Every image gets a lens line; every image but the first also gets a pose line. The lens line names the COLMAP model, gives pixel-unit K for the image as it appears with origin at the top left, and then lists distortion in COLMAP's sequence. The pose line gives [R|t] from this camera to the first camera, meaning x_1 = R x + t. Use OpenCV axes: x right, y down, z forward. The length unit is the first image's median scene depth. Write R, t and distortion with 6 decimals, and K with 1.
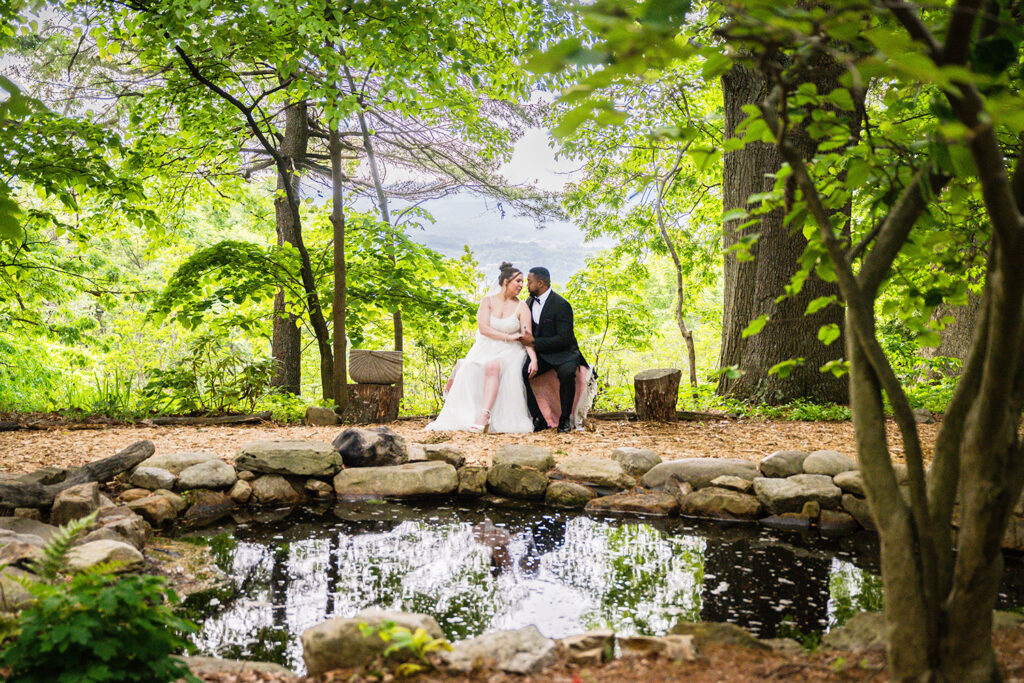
lens RADIAL K [[1299.1, 0, 513.0], [0, 1299.1, 340.9], [0, 0, 1]] dist [-0.001075, 0.000000]
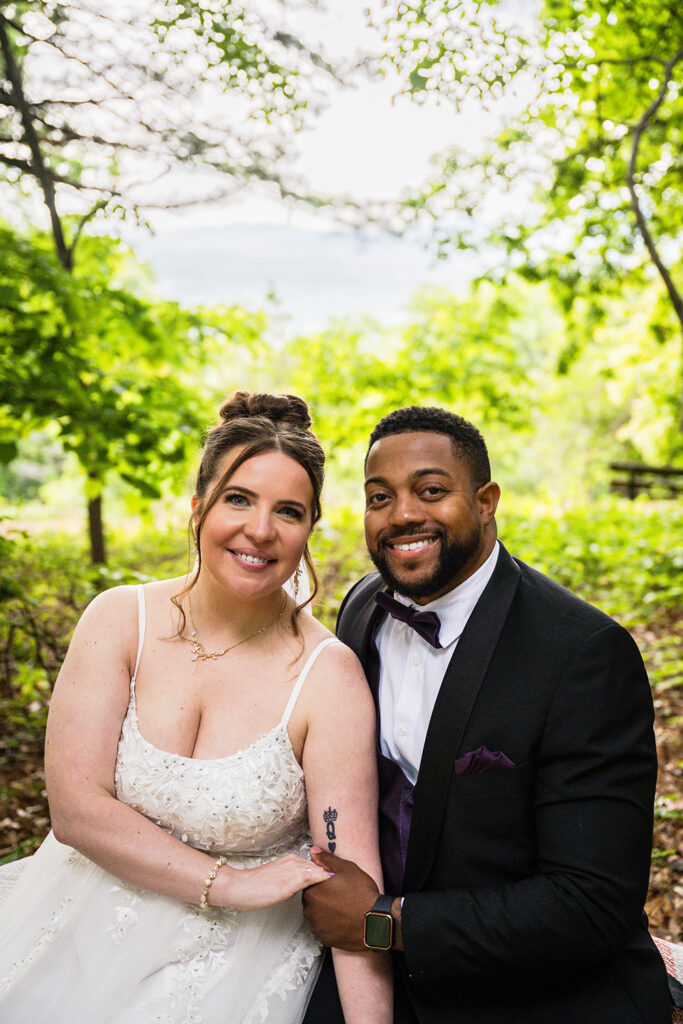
lens RADIAL K [[1177.2, 0, 338.8], [0, 1177.2, 513.3], [0, 0, 1]] dist [0.004367, 0.000000]
pose [[0.999754, -0.022075, 0.002036, 0.004858], [0.021662, 0.992313, 0.121839, -0.027452], [-0.004710, -0.121765, 0.992548, 0.395332]]
